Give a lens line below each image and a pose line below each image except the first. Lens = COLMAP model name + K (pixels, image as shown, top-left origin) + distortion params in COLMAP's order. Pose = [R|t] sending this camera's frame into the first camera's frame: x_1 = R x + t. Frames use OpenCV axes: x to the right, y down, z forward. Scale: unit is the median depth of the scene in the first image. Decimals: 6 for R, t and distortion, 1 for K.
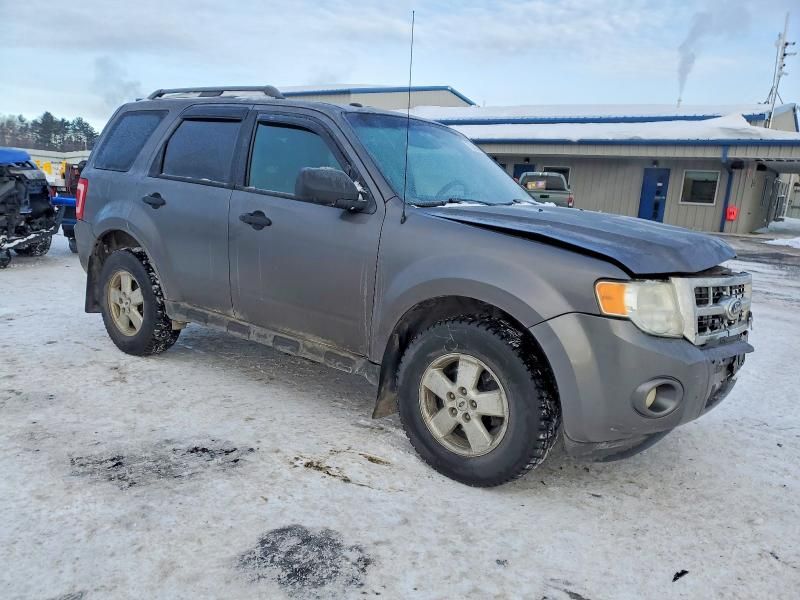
lens RADIAL K [[644.1, 0, 400.0], [0, 644.1, 300.0], [0, 0, 1]] dist [0.041676, -0.008145]
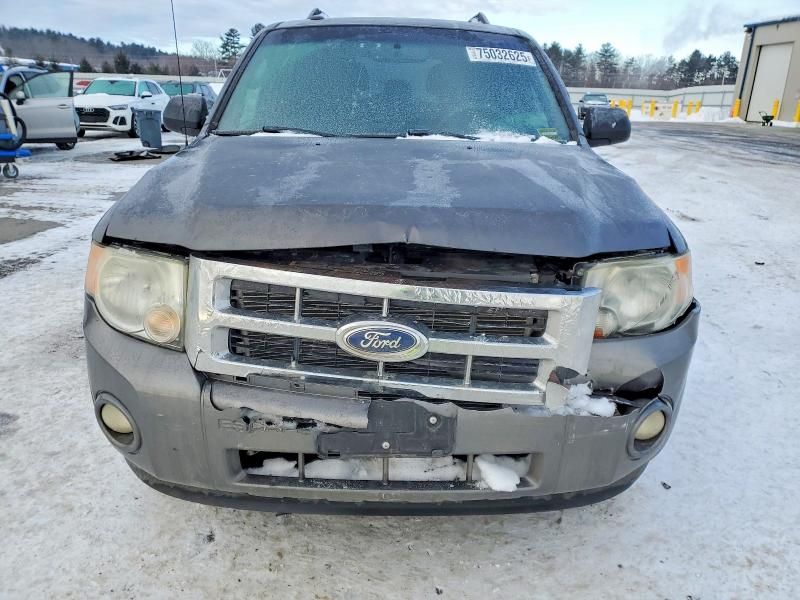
lens RADIAL K [[644.1, 0, 400.0], [0, 644.1, 300.0], [0, 0, 1]] dist [0.041676, -0.008145]
pose [[0.597729, 0.204177, -0.775262, 0.830378], [-0.134929, 0.978852, 0.153765, -0.090702], [0.790262, 0.012695, 0.612638, 0.630026]]
